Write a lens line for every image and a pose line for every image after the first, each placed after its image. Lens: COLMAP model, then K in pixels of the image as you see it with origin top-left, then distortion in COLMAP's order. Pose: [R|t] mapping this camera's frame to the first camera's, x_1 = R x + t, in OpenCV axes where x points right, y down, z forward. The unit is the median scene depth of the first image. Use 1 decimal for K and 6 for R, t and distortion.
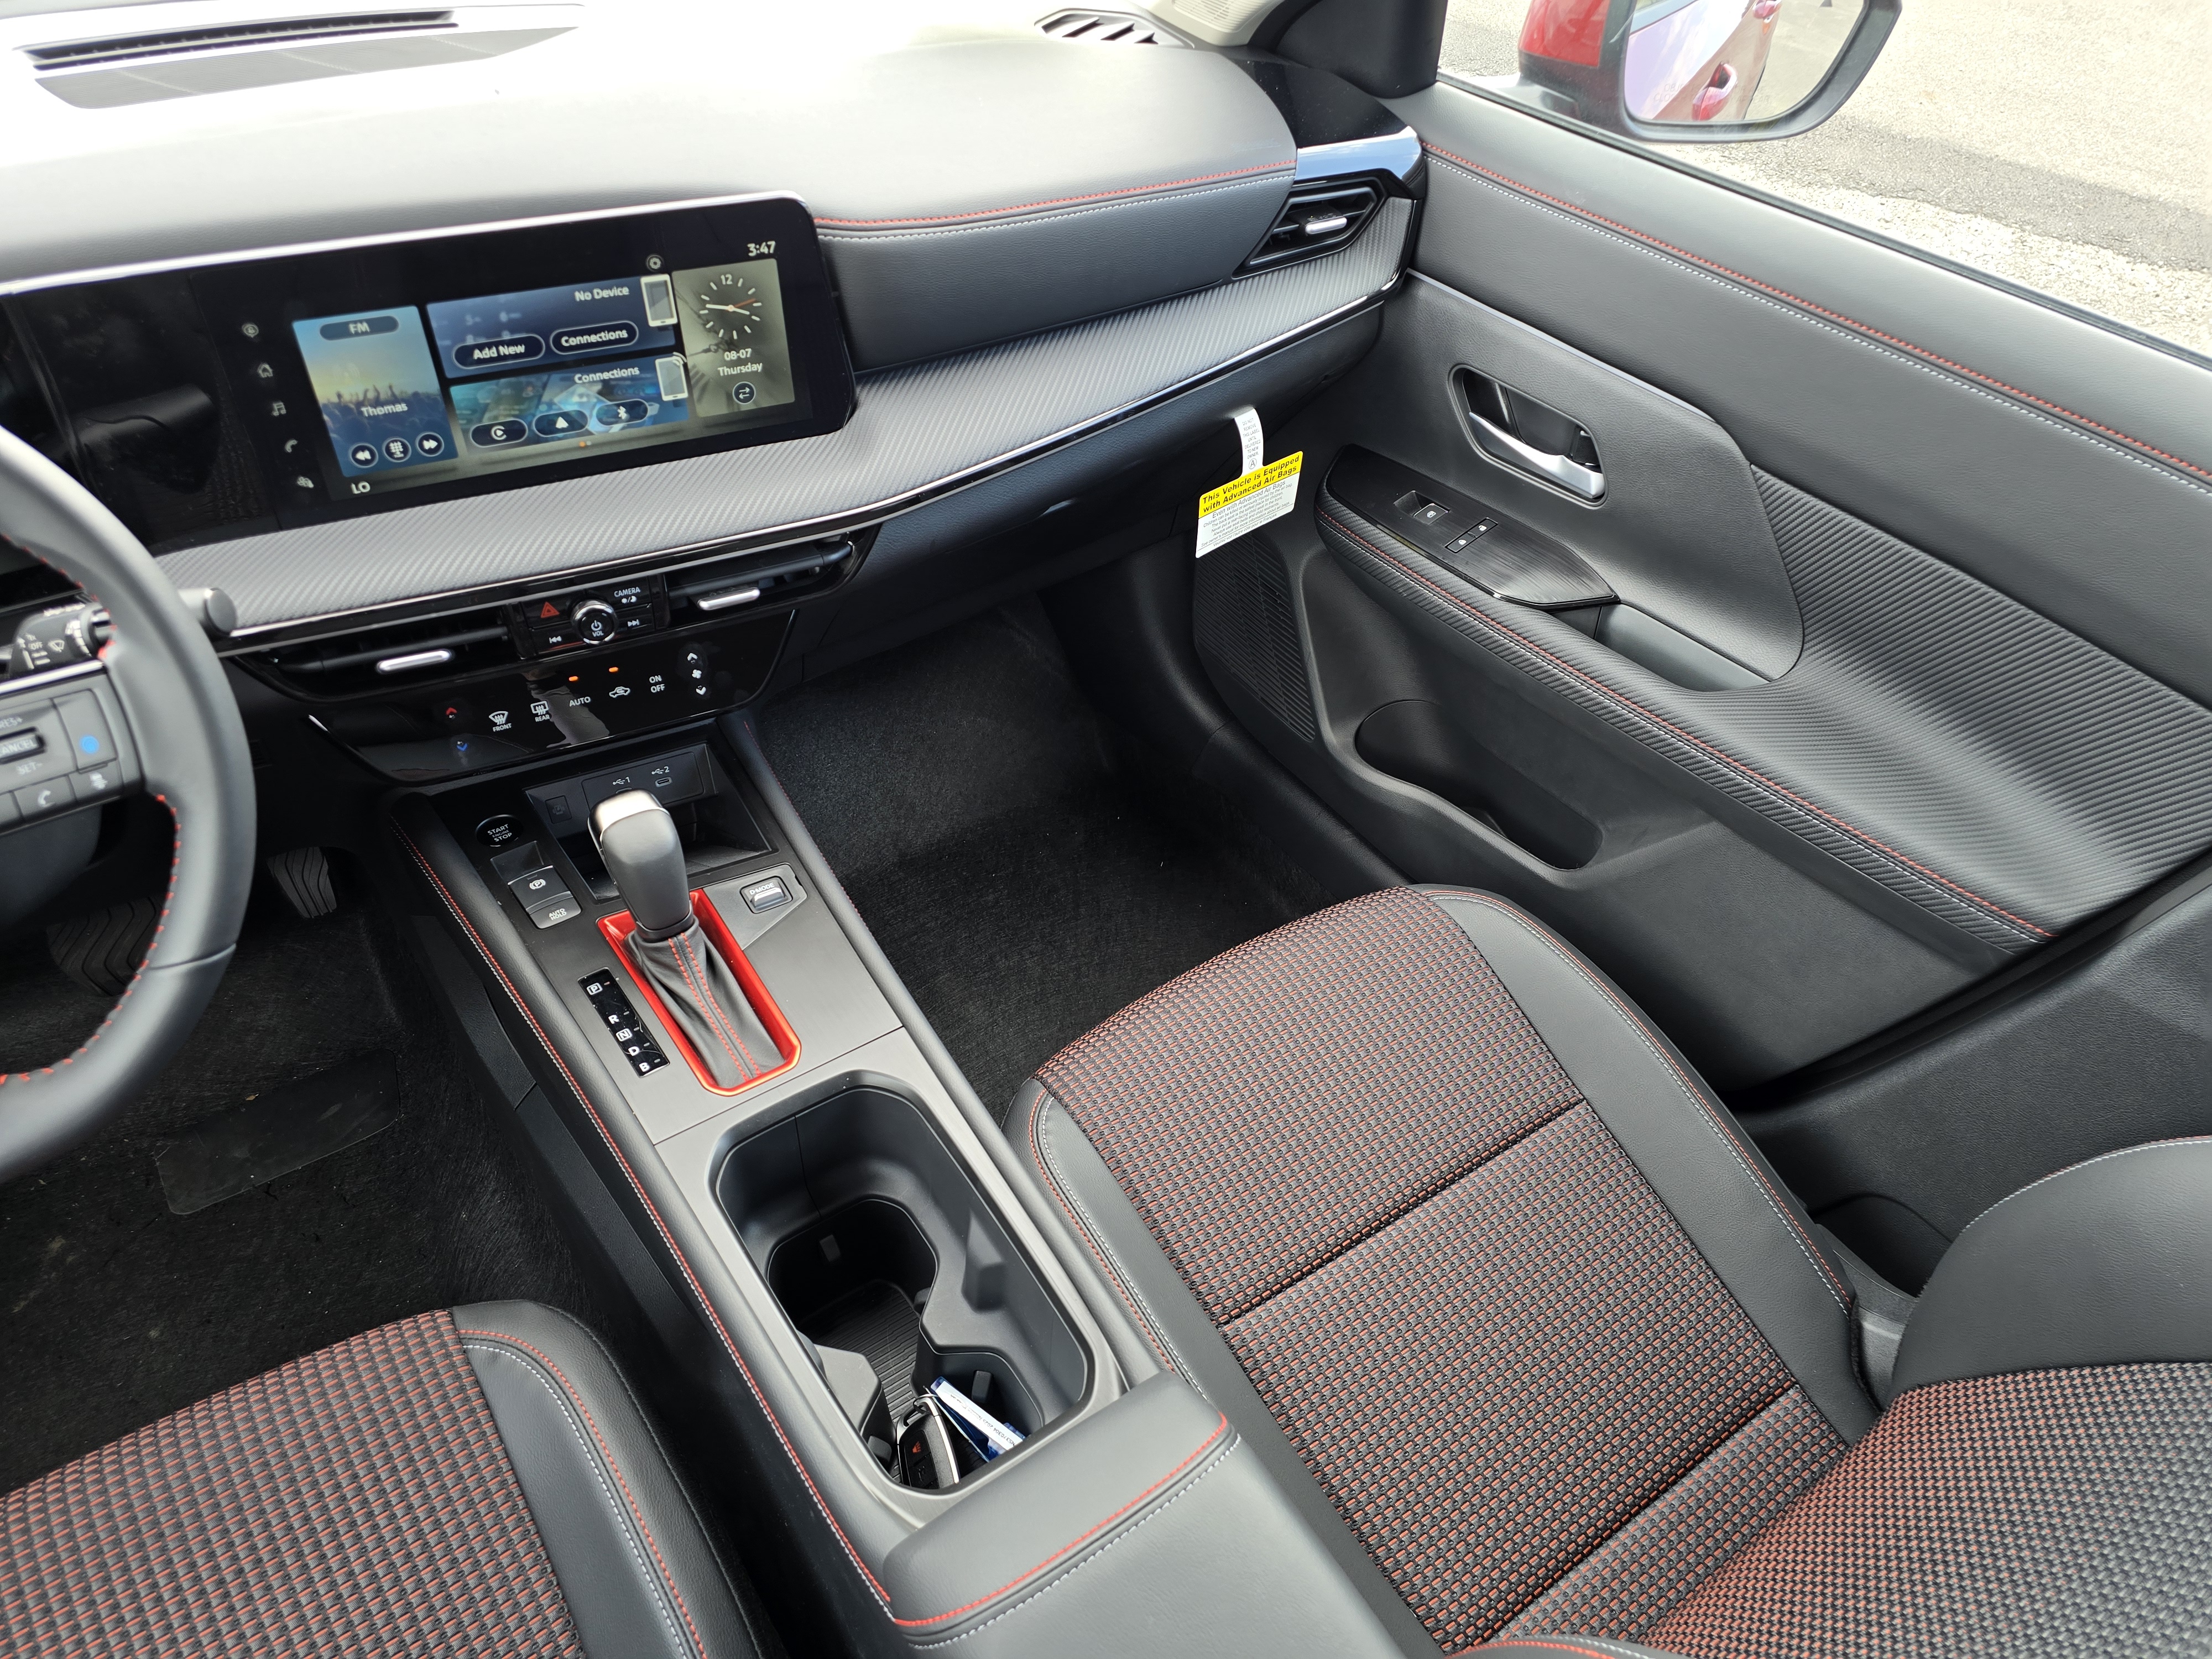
lens RADIAL K [[1455.9, 0, 1115.3], [0, 1455.9, 817.7], [0, 0, 1]] dist [0.054451, -0.066175]
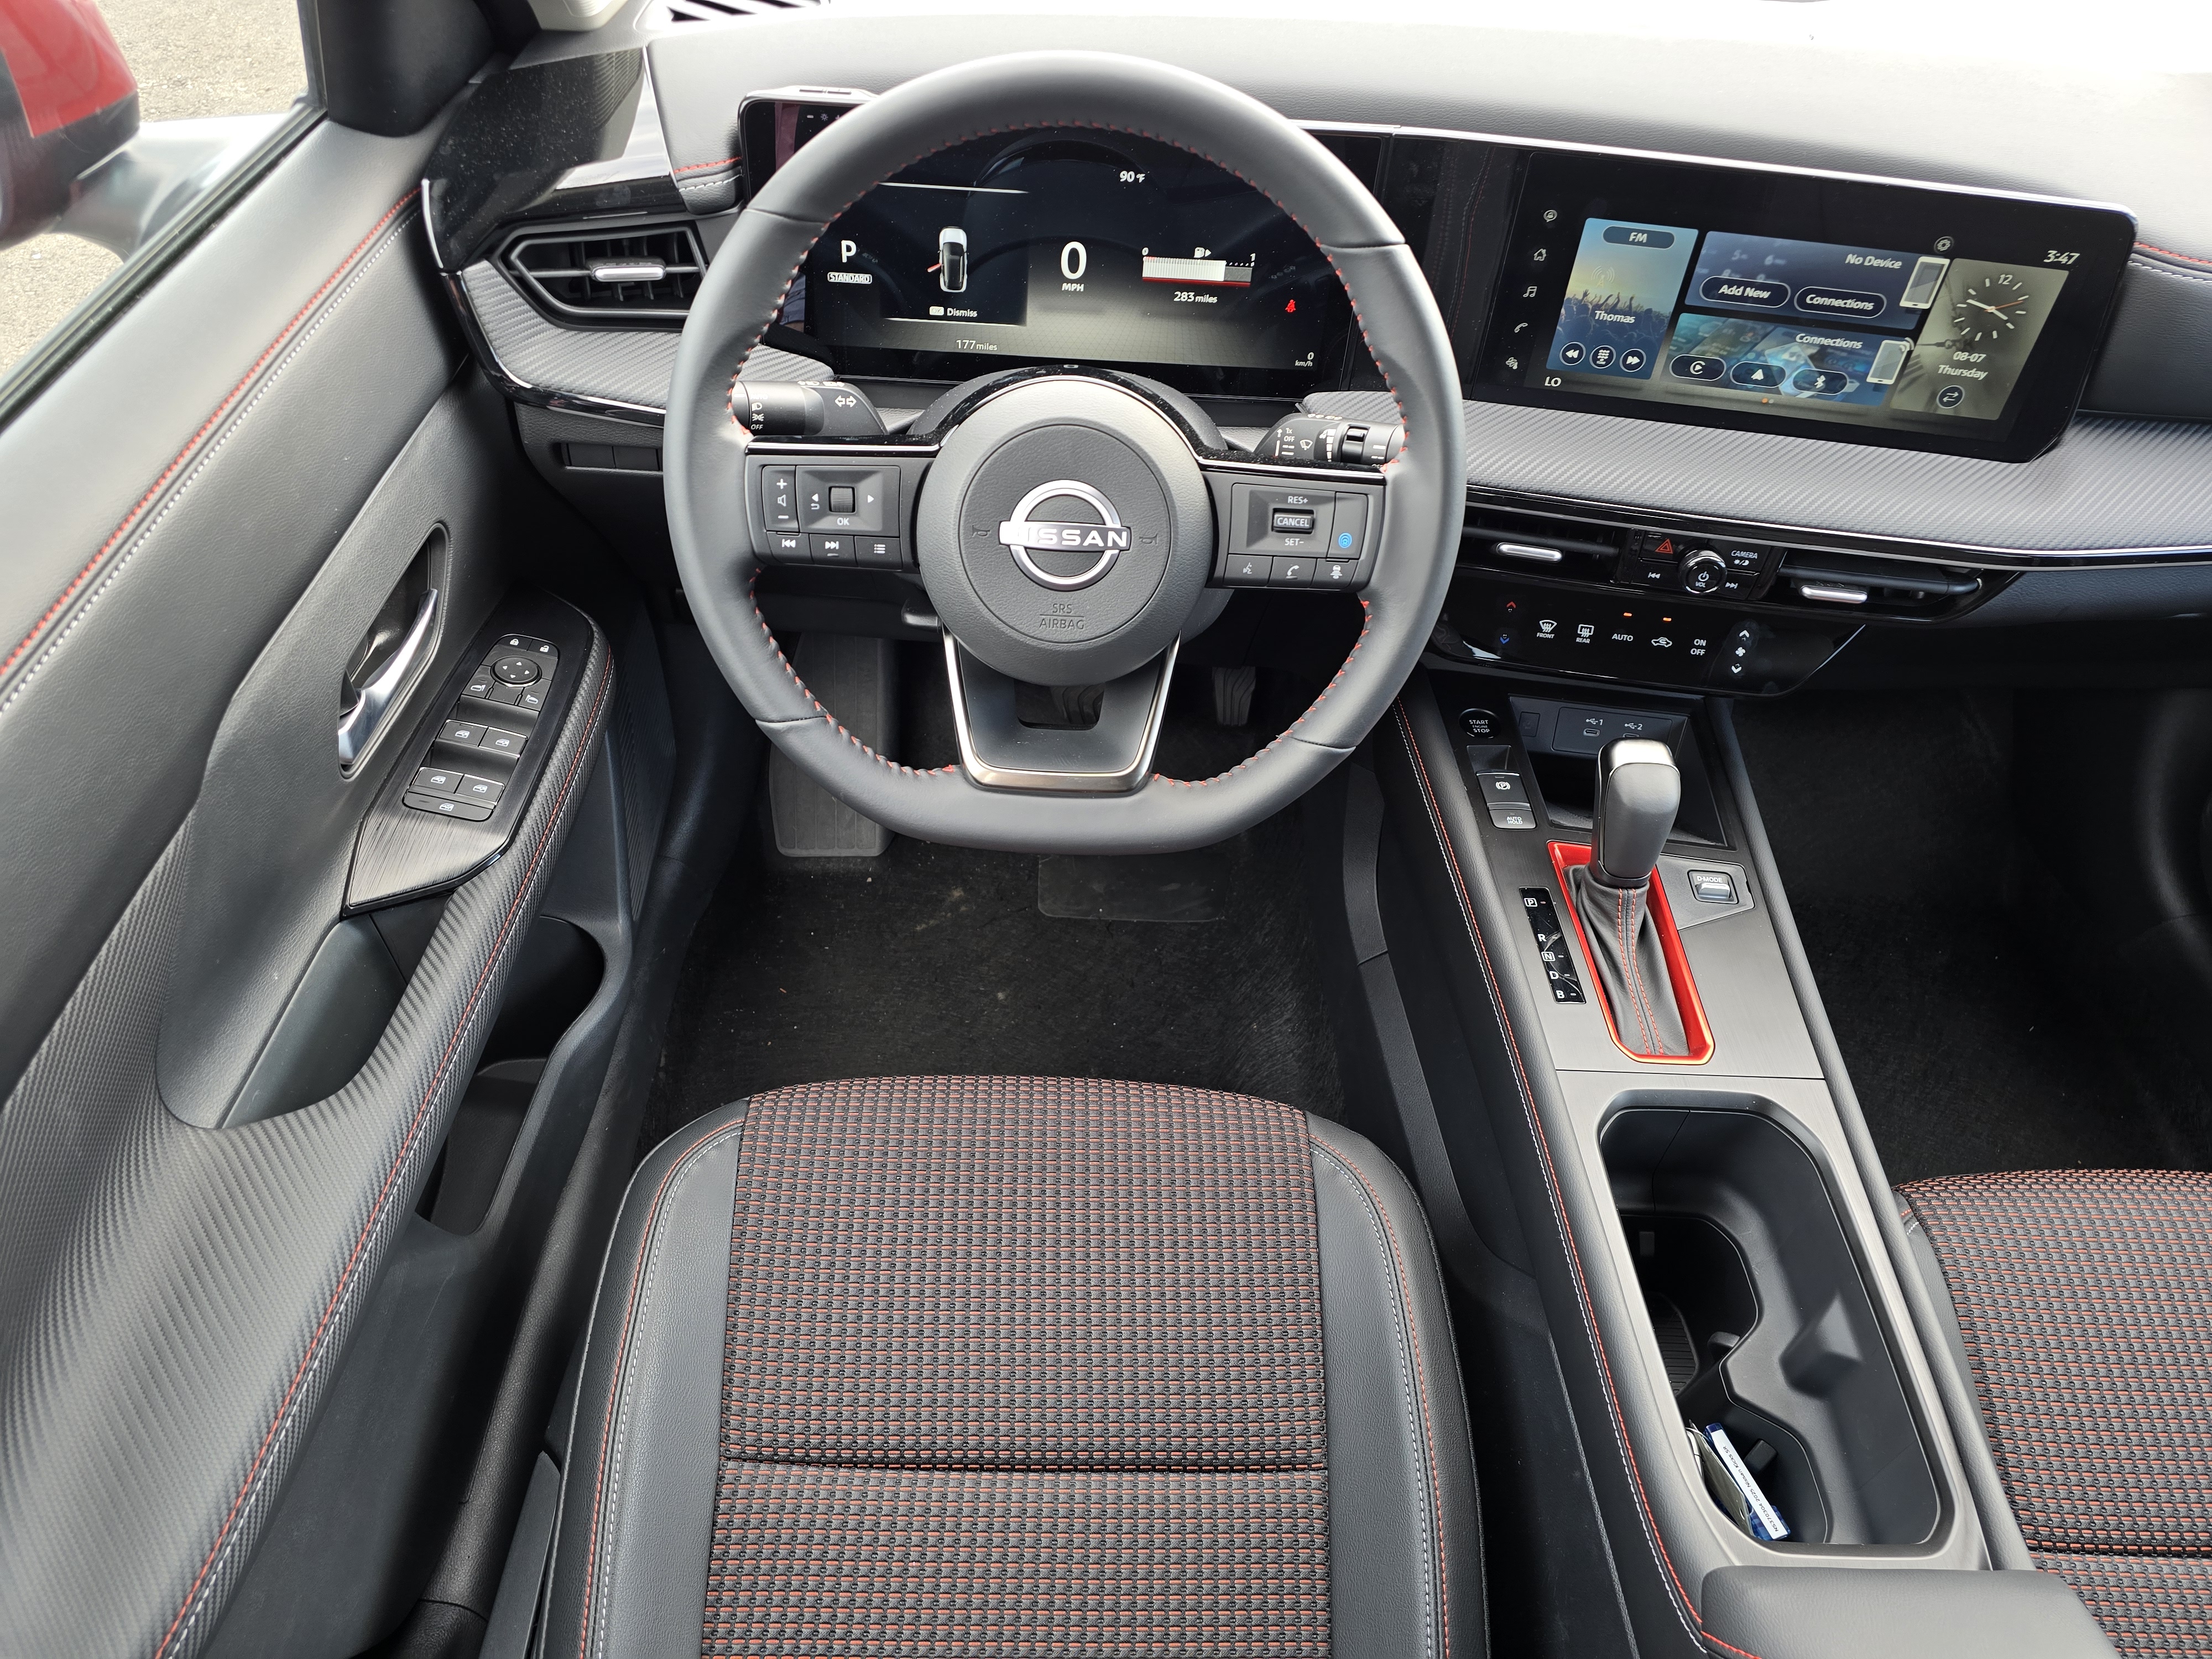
lens RADIAL K [[1476.4, 0, 1098.9], [0, 1476.4, 826.2], [0, 0, 1]] dist [0.043994, -0.050612]
pose [[0.819135, 0.407191, -0.403998, -0.209372], [-0.393970, 0.911296, 0.119695, 0.064303], [0.416901, 0.061117, 0.906895, -0.080506]]
